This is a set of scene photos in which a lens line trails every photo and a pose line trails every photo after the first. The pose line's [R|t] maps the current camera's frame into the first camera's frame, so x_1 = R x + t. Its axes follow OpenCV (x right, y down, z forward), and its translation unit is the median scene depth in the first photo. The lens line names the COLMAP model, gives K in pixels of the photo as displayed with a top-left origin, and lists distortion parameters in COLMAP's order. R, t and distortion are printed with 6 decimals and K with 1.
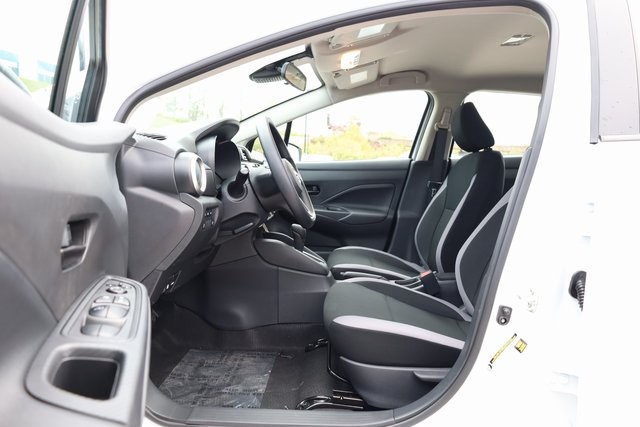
lens RADIAL K [[438.0, 0, 320.2], [0, 438.0, 212.5], [0, 0, 1]] dist [-0.028785, 0.001337]
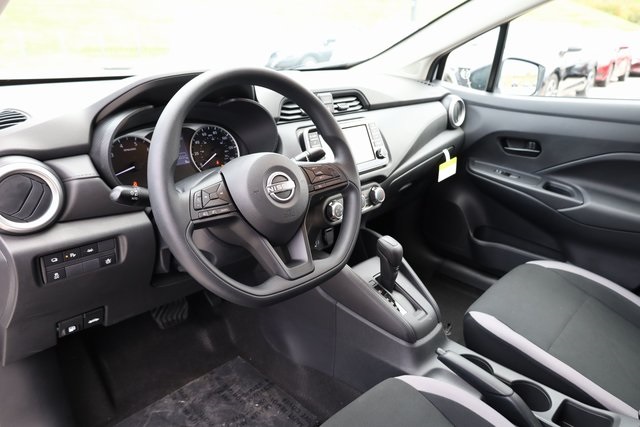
lens RADIAL K [[438.0, 0, 322.4], [0, 438.0, 207.5], [0, 0, 1]] dist [-0.028785, 0.001337]
pose [[0.727892, 0.238991, -0.642694, 0.209870], [-0.064504, 0.957003, 0.282814, -0.145442], [0.682651, -0.164402, 0.712011, 0.471635]]
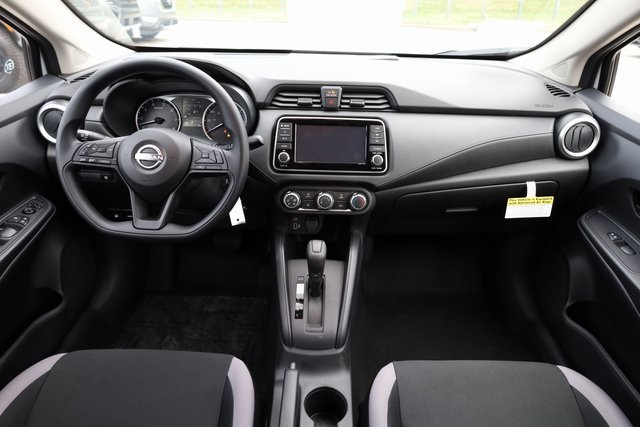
lens RADIAL K [[438.0, 0, 317.9], [0, 438.0, 210.1], [0, 0, 1]] dist [-0.028785, 0.001337]
pose [[0.004554, 0.436116, -0.899879, 0.375171], [-0.109419, 0.894702, 0.433054, -0.220789], [0.993985, 0.096492, 0.051794, 0.843946]]
